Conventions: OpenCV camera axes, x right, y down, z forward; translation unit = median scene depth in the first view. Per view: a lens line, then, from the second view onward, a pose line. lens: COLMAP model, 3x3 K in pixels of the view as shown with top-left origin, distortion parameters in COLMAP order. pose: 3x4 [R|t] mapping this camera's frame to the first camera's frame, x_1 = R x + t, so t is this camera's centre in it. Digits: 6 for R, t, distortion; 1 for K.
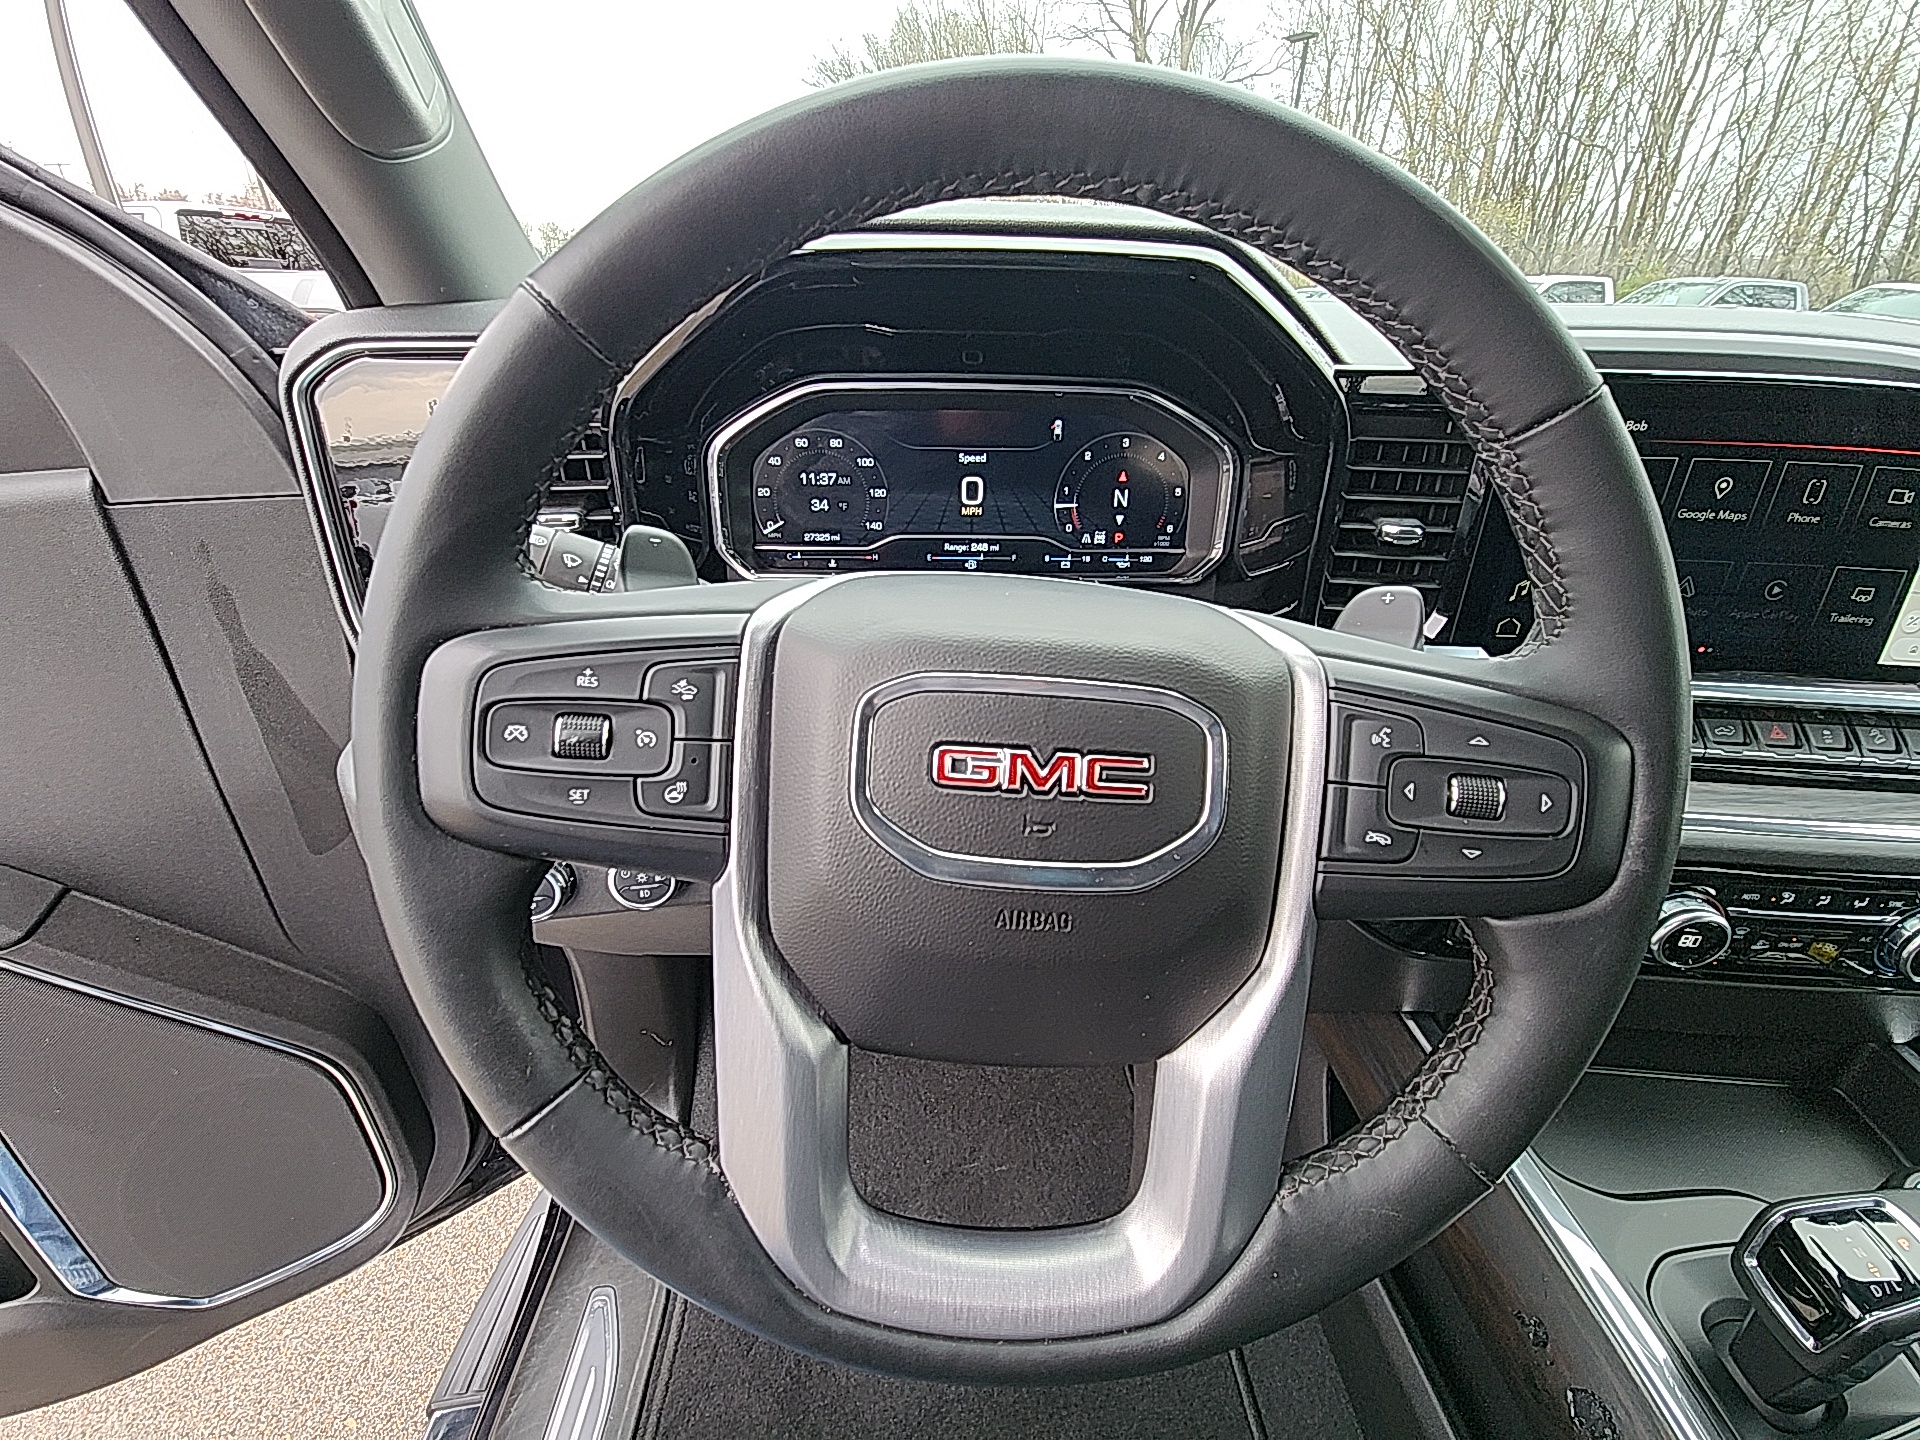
lens RADIAL K [[769.8, 0, 949.5], [0, 769.8, 702.1], [0, 0, 1]] dist [0.009084, -0.007131]
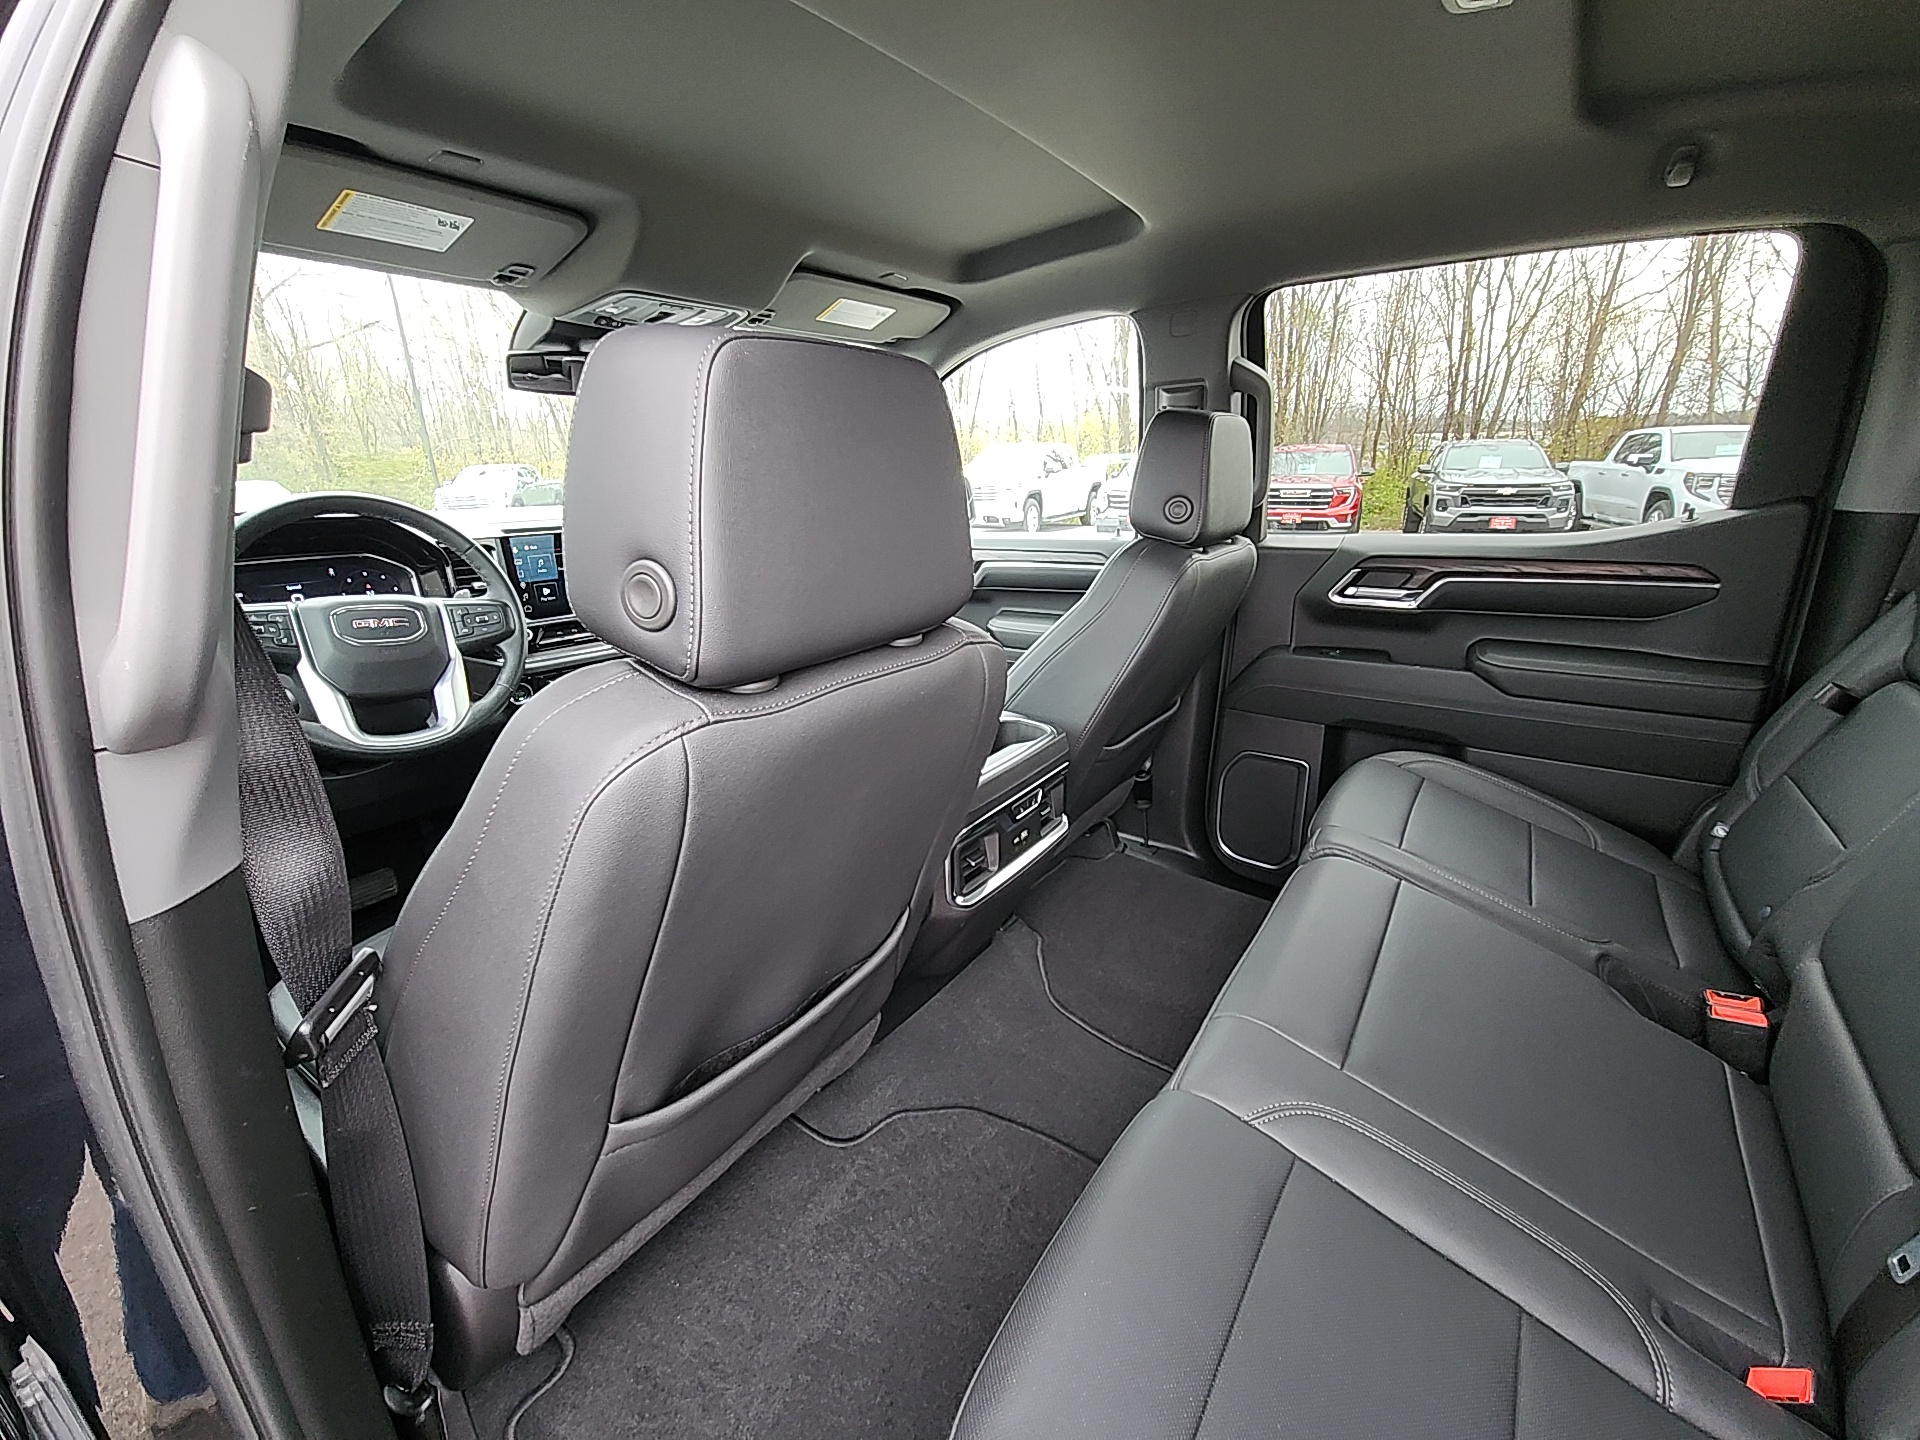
lens RADIAL K [[769.8, 0, 950.9], [0, 769.8, 701.7], [0, 0, 1]] dist [0.009084, -0.007131]
pose [[0.619439, -0.252044, 0.743484, -0.680667], [0.390207, 0.920635, -0.013005, 0.996184], [-0.681200, 0.298169, 0.668627, -2.253609]]
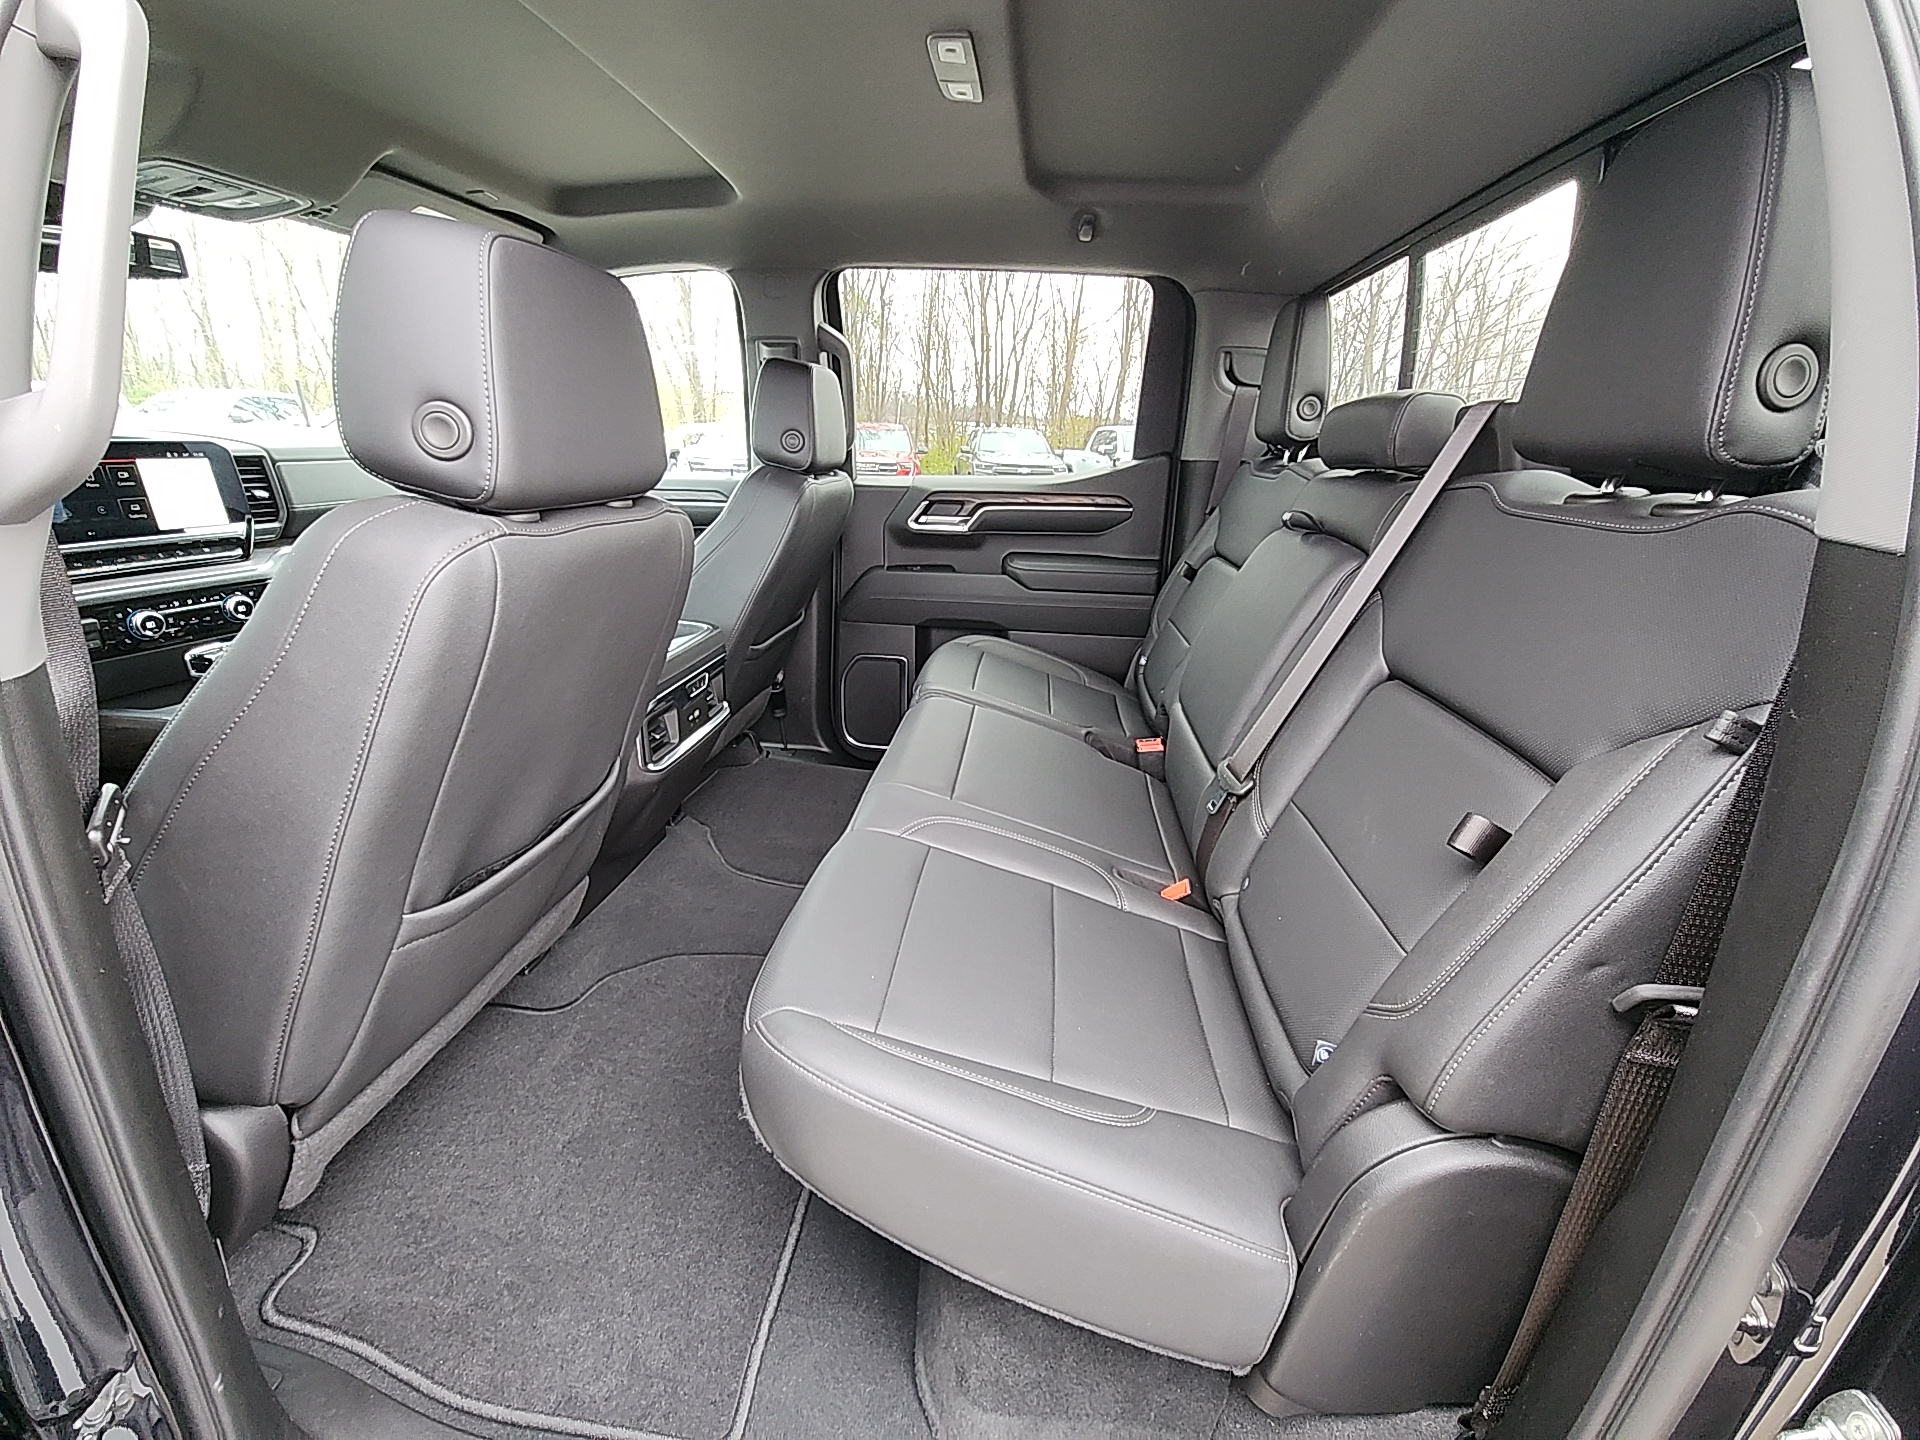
lens RADIAL K [[769.8, 0, 953.3], [0, 769.8, 702.1], [0, 0, 1]] dist [0.009084, -0.007131]
pose [[0.152469, -0.322166, 0.934324, -1.338636], [0.432626, 0.871745, 0.229990, 1.162596], [-0.888588, 0.369147, 0.272292, -2.289473]]
